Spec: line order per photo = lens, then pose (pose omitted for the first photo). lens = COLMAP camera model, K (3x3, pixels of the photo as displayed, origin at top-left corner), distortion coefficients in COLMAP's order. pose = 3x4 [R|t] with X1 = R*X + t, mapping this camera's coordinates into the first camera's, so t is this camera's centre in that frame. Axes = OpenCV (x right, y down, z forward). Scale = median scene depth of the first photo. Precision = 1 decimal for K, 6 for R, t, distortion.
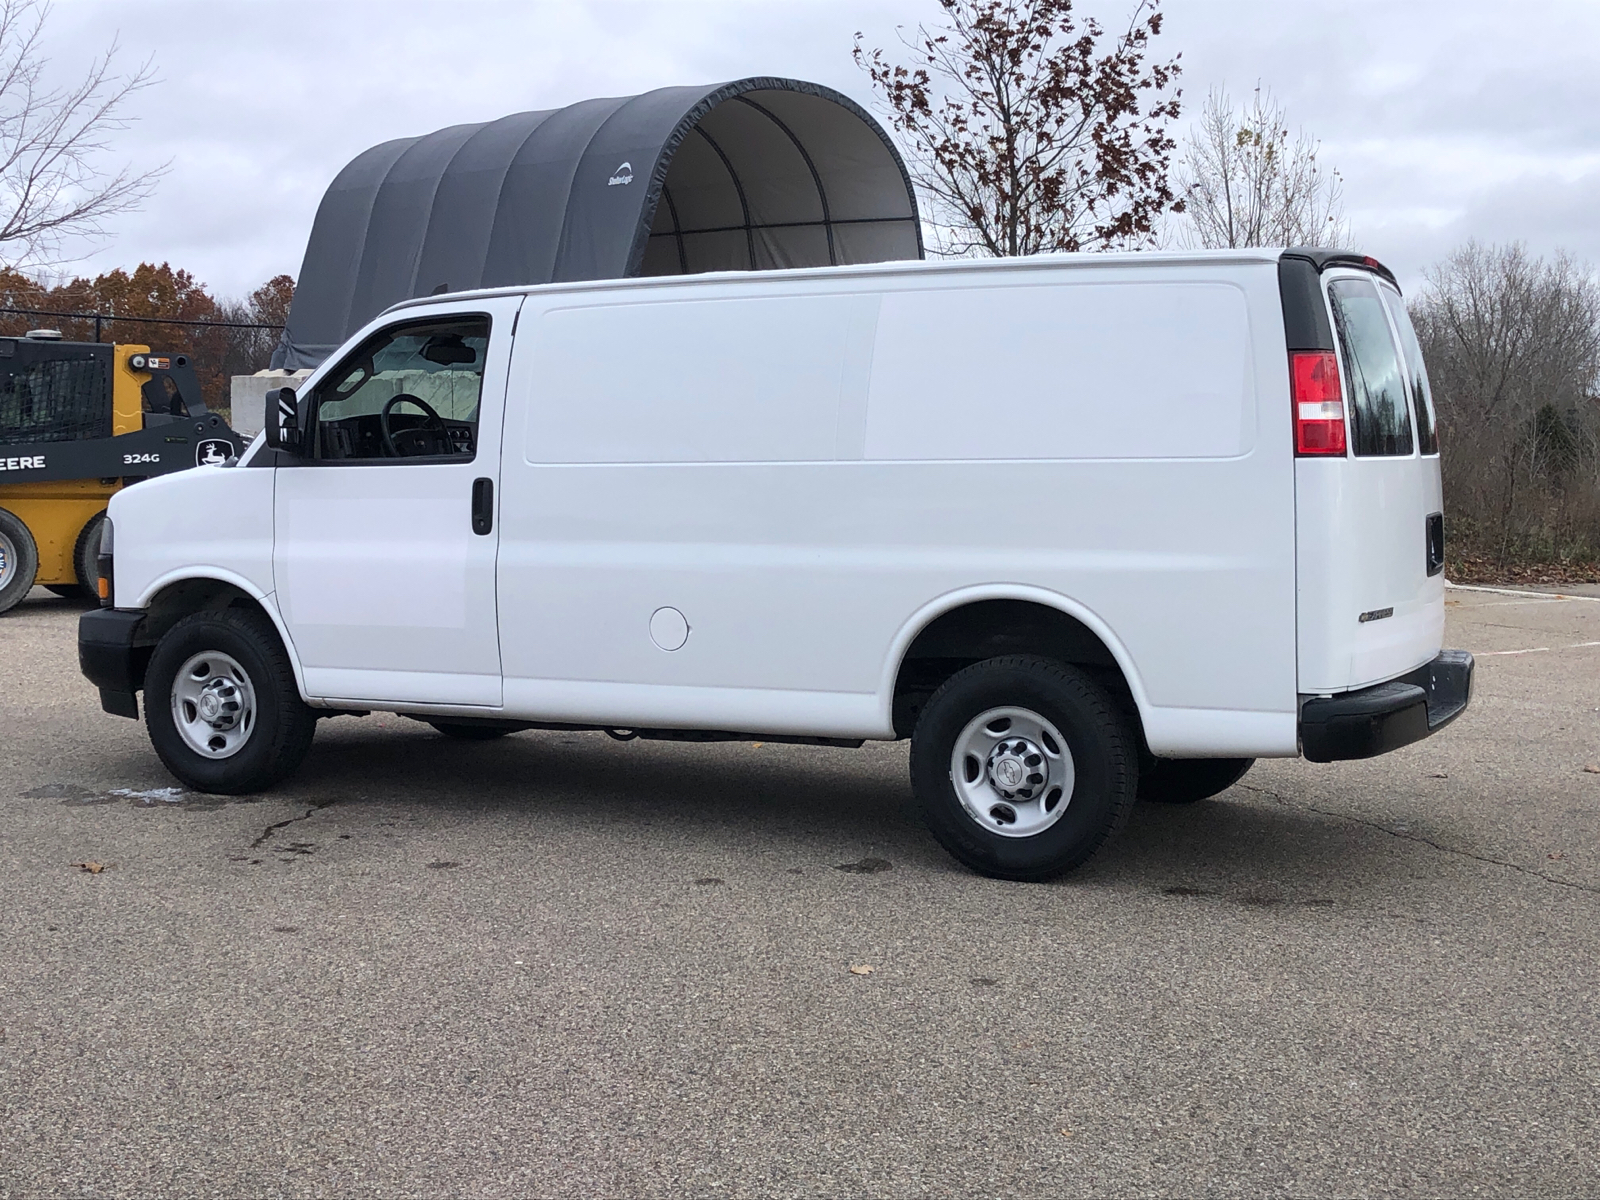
lens RADIAL K [[2123.8, 0, 781.3], [0, 2123.8, 594.3], [0, 0, 1]] dist [0.223203, -0.883681]
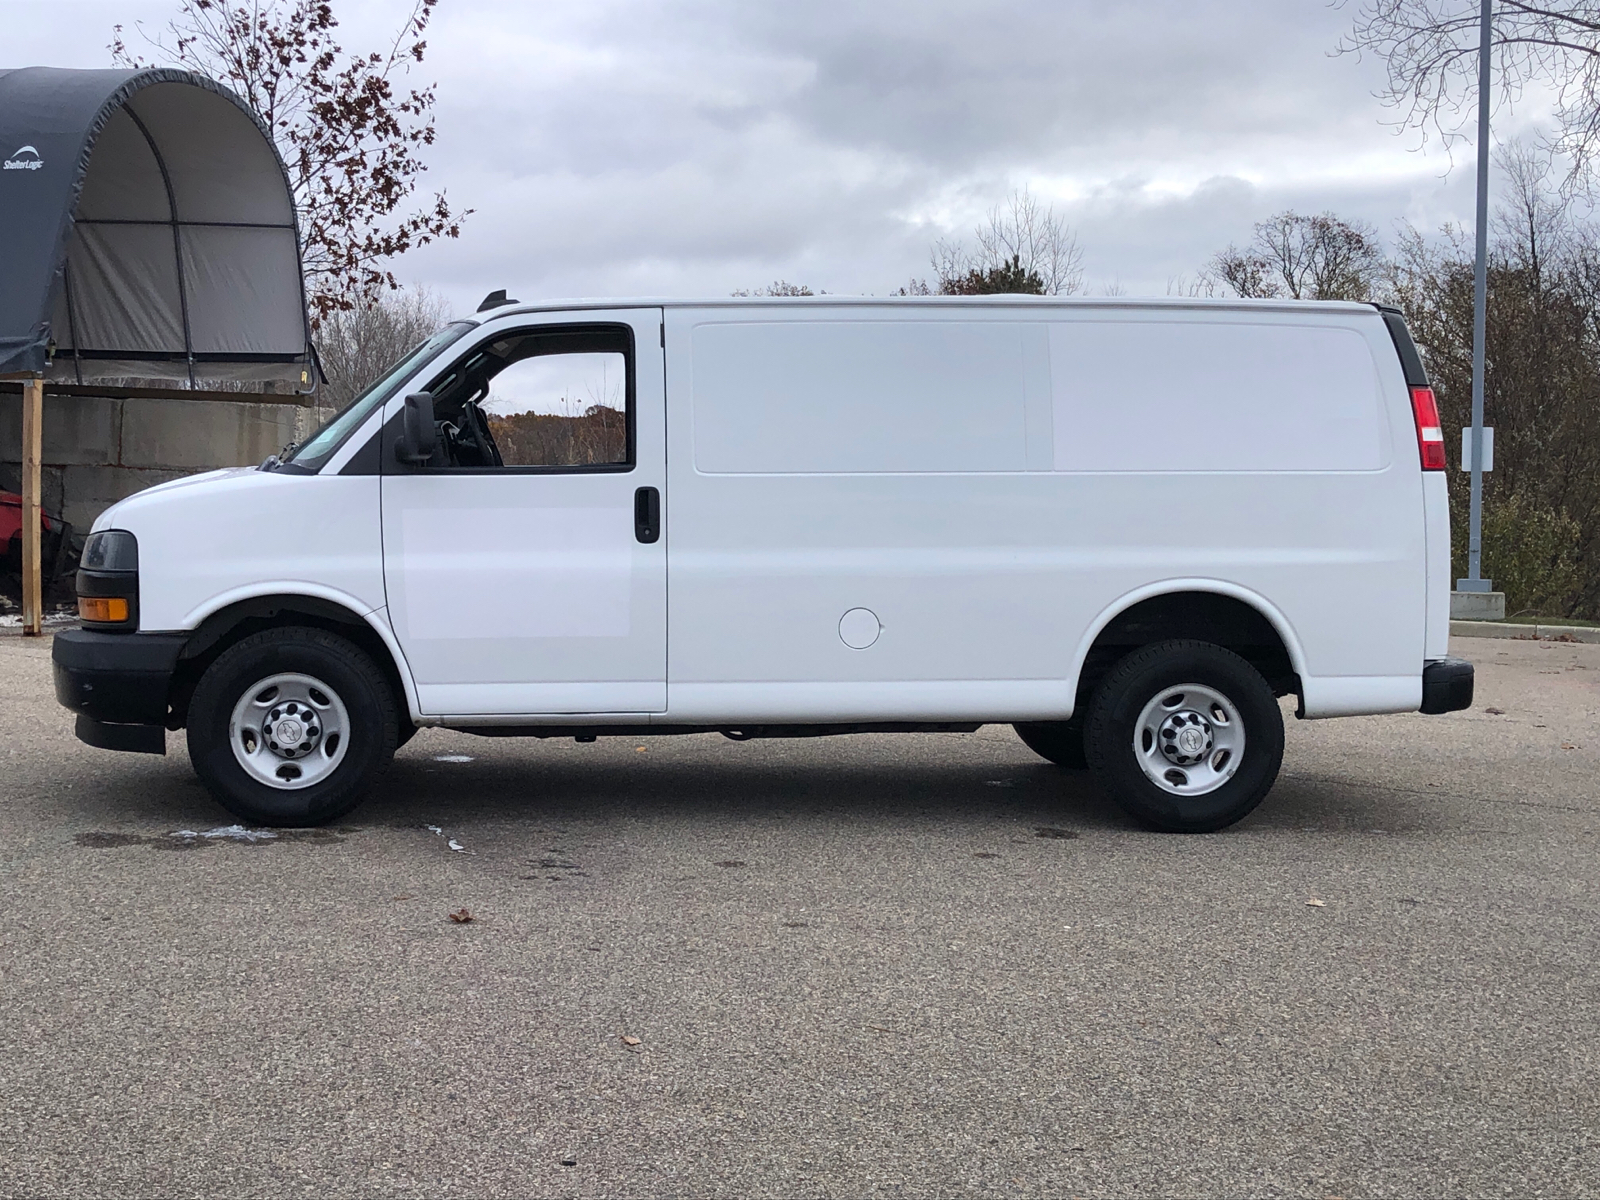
lens RADIAL K [[2123.8, 0, 781.3], [0, 2123.8, 594.3], [0, 0, 1]] dist [0.223203, -0.883681]
pose [[0.849718, -0.023153, 0.526729, -0.614663], [0.027629, 0.999618, -0.000632, -0.001332], [-0.526514, 0.015090, 0.850033, 0.109394]]
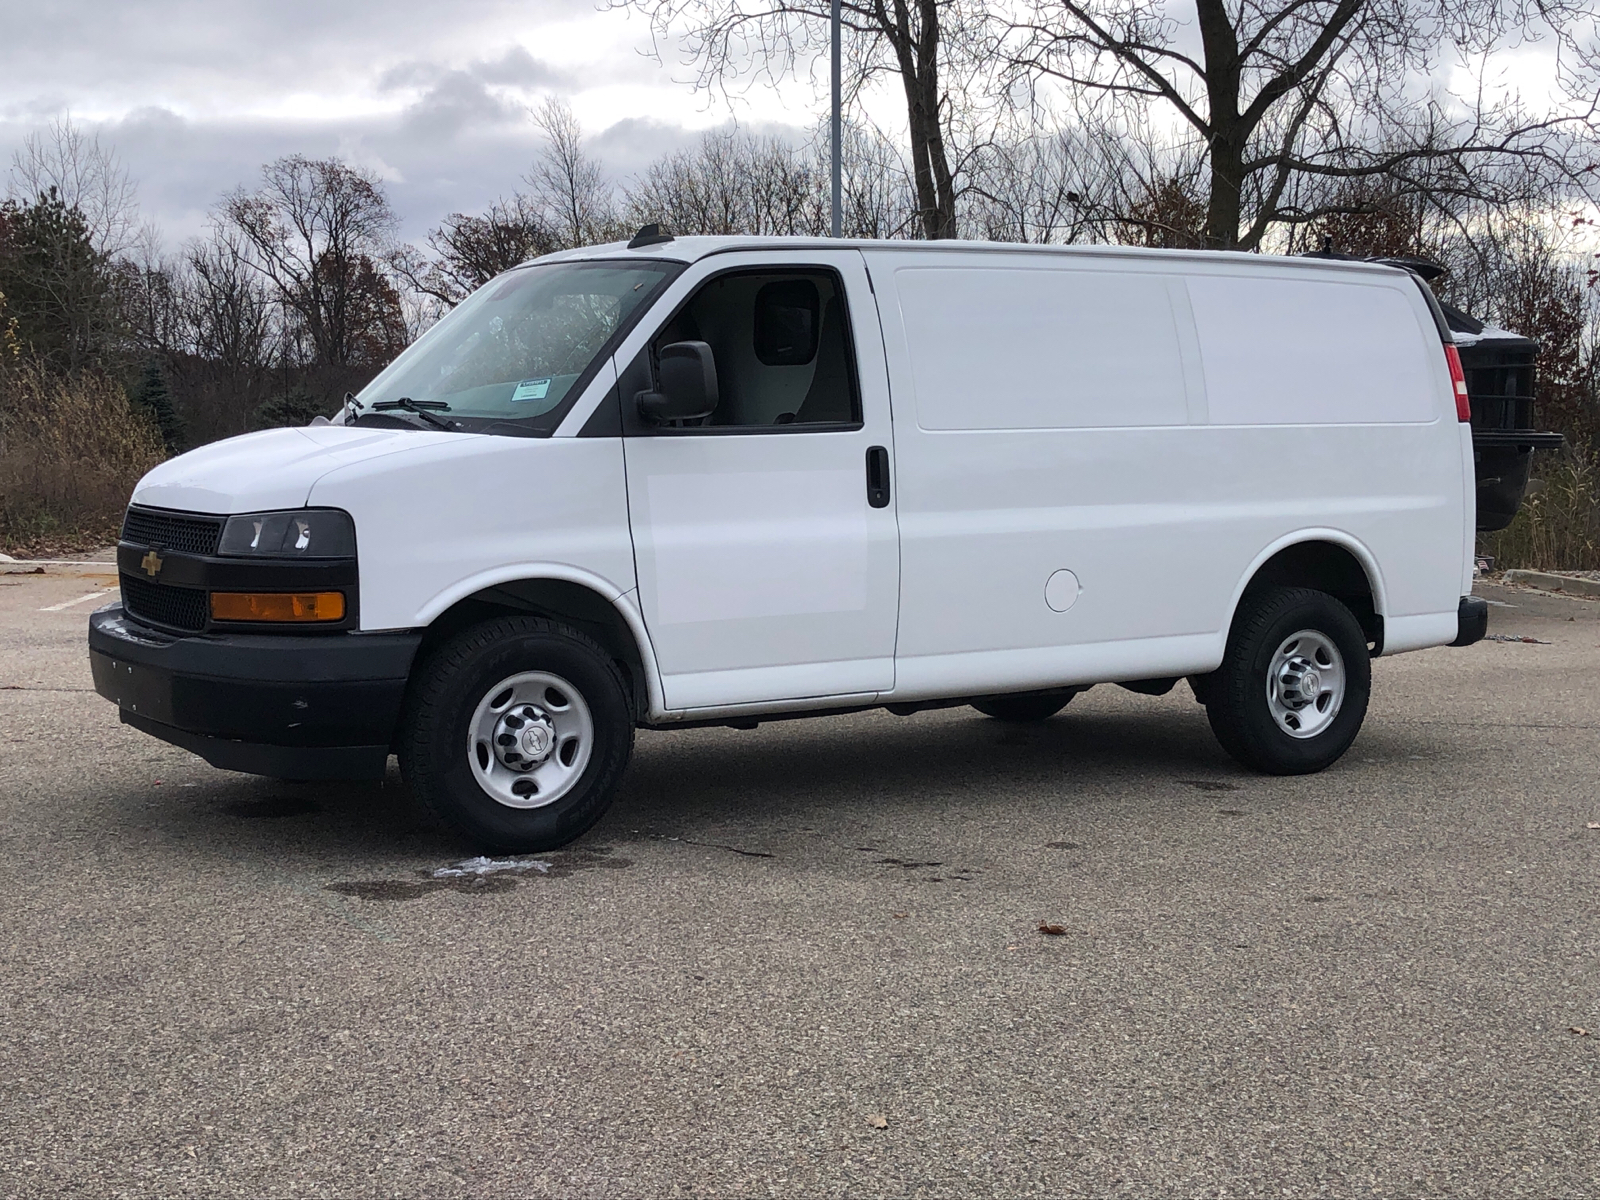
lens RADIAL K [[2123.8, 0, 781.3], [0, 2123.8, 594.3], [0, 0, 1]] dist [0.223203, -0.883681]
pose [[0.508132, -0.068007, 0.858590, -0.954560], [0.056900, 0.997351, 0.045322, -0.034534], [-0.859398, 0.025824, 0.510655, 0.561579]]
